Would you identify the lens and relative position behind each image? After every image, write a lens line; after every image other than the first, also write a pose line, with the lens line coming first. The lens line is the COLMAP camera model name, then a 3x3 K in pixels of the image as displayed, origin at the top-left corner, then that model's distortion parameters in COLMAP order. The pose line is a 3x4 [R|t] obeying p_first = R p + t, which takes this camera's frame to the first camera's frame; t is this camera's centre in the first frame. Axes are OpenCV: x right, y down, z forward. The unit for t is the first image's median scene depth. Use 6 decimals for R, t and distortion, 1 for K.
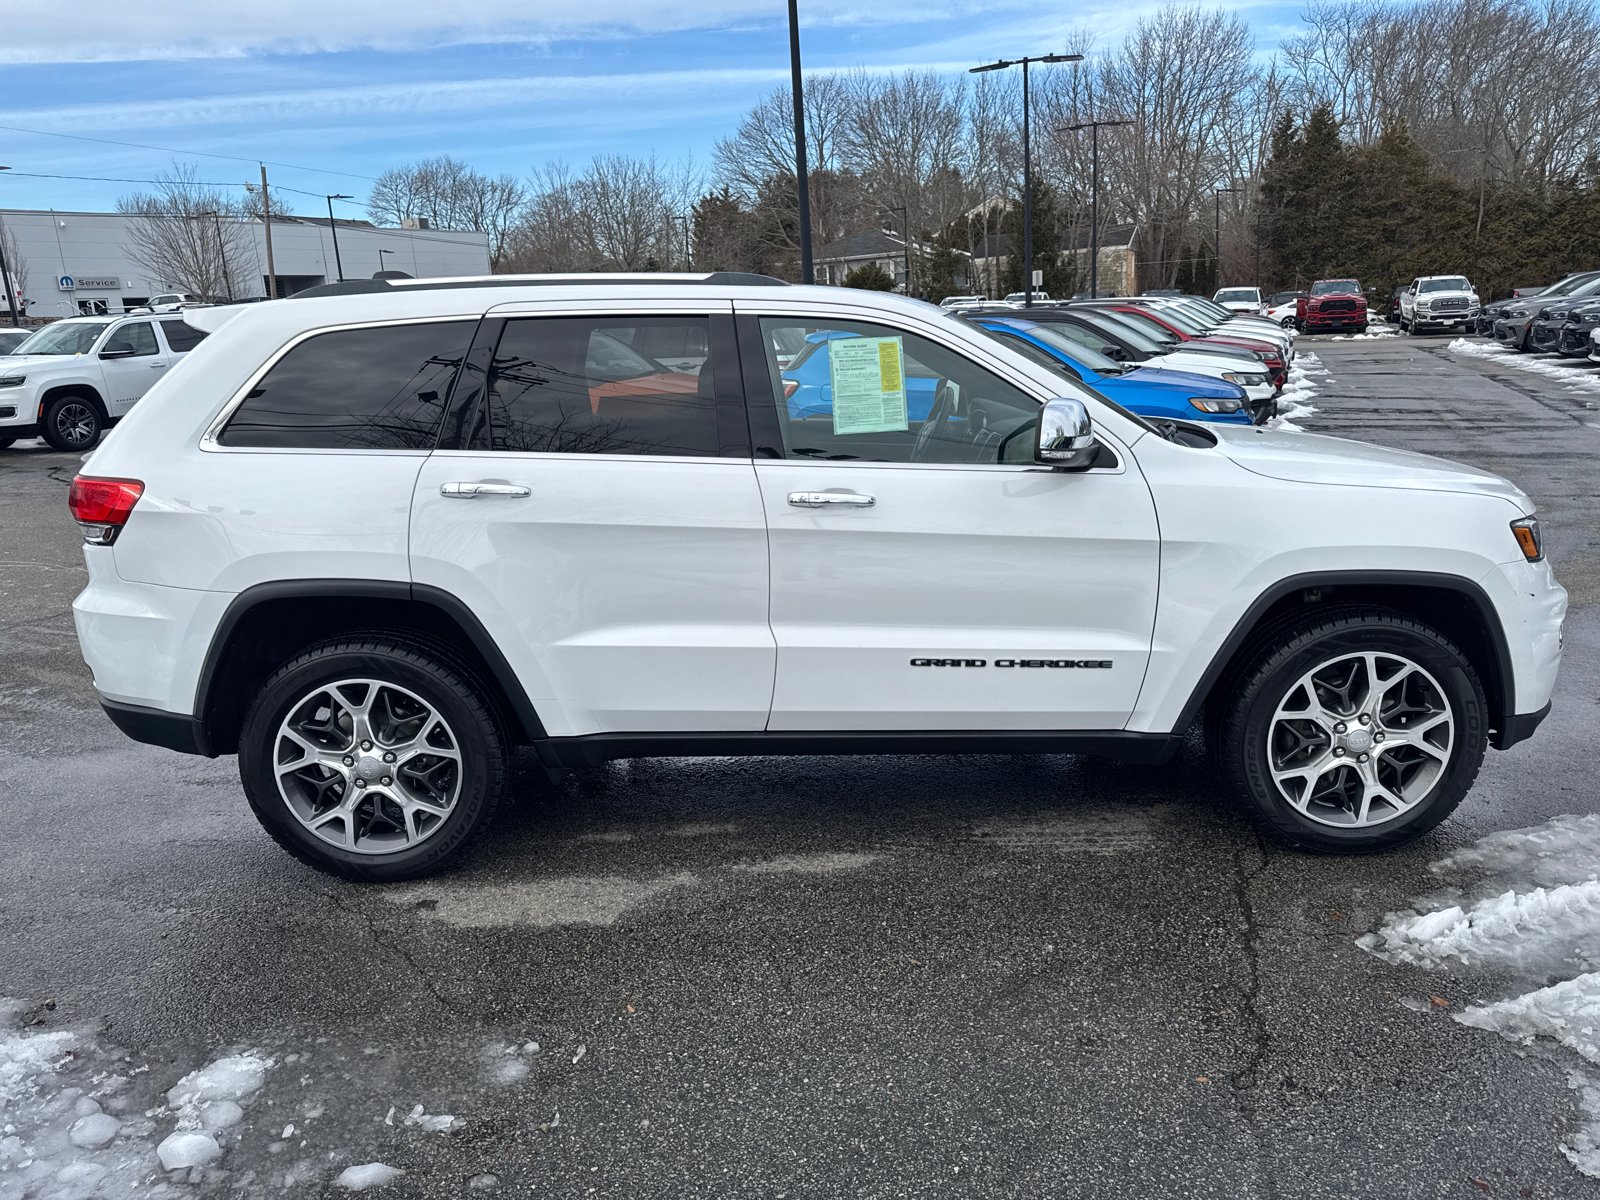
lens RADIAL K [[1157.0, 0, 806.1], [0, 1157.0, 598.6], [0, 0, 1]] dist [0.010856, -0.014002]
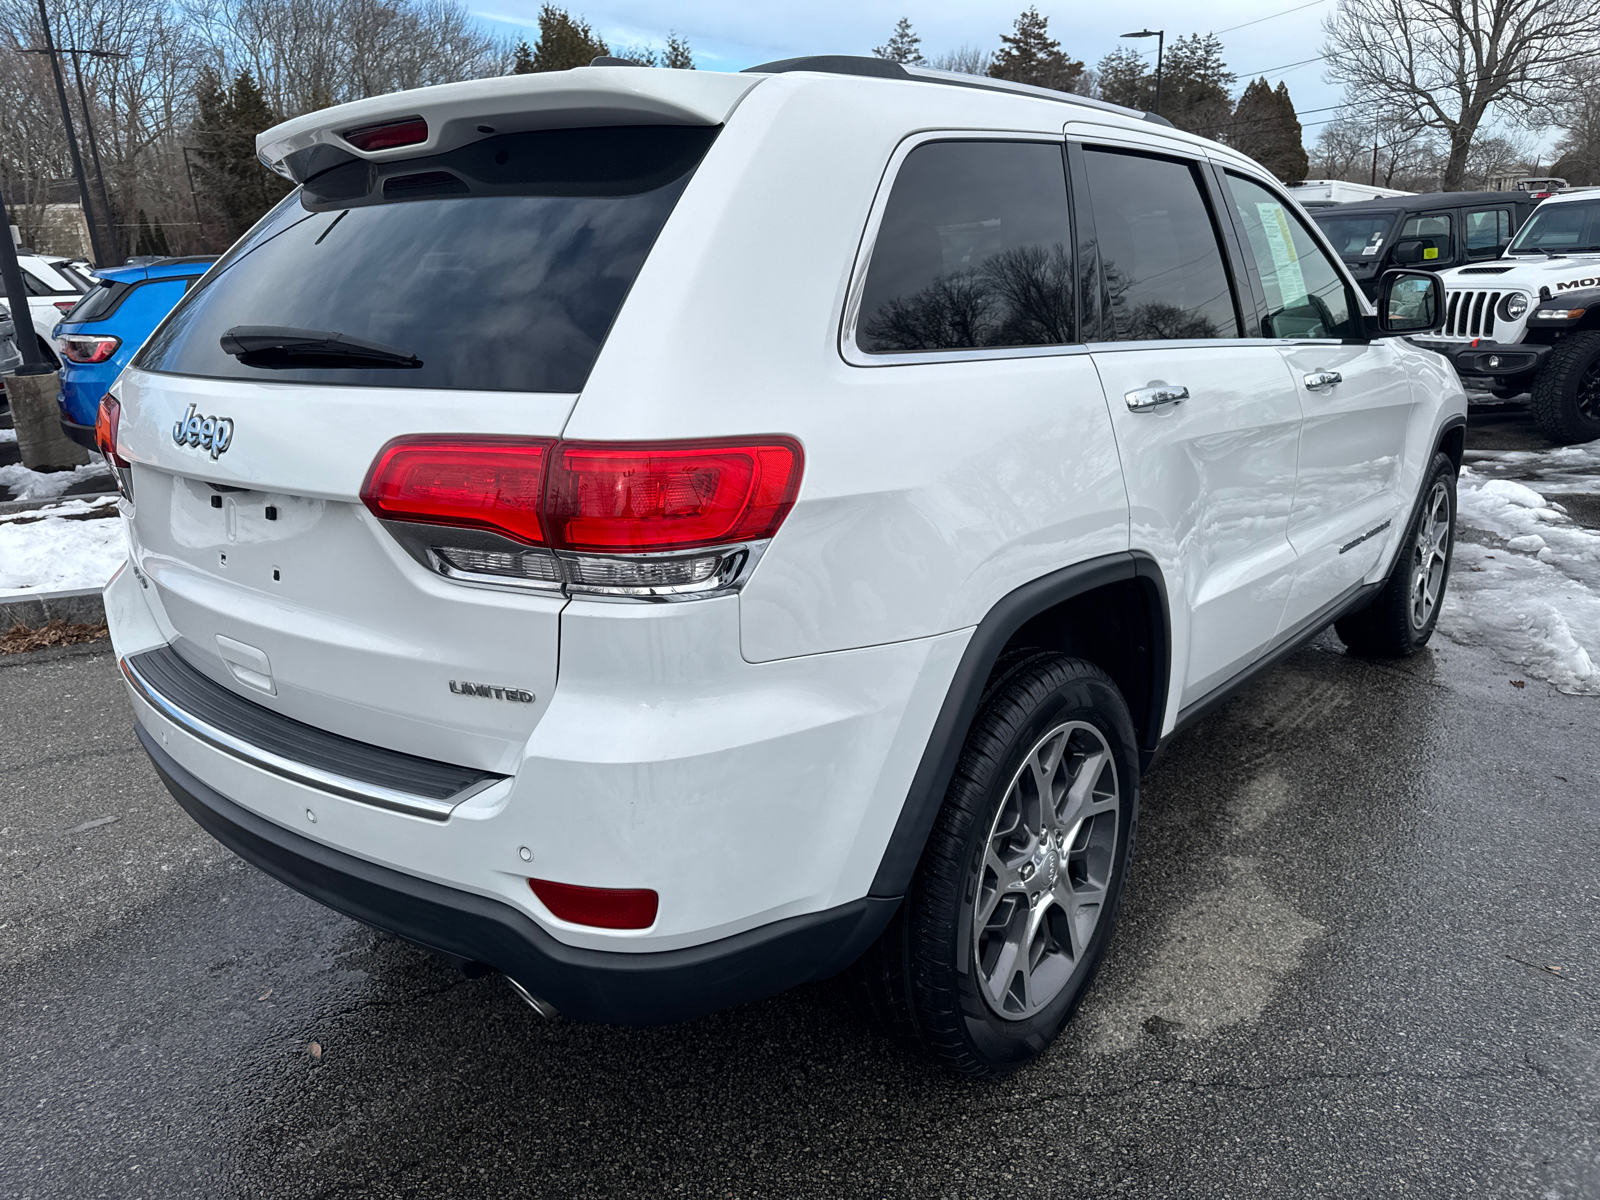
lens RADIAL K [[1157.0, 0, 800.6], [0, 1157.0, 603.8], [0, 0, 1]] dist [0.010856, -0.014002]
pose [[0.637856, -0.196878, 0.744566, -0.496648], [0.182673, 0.977861, 0.102073, -0.043922], [-0.748178, 0.070905, 0.659698, 0.380317]]
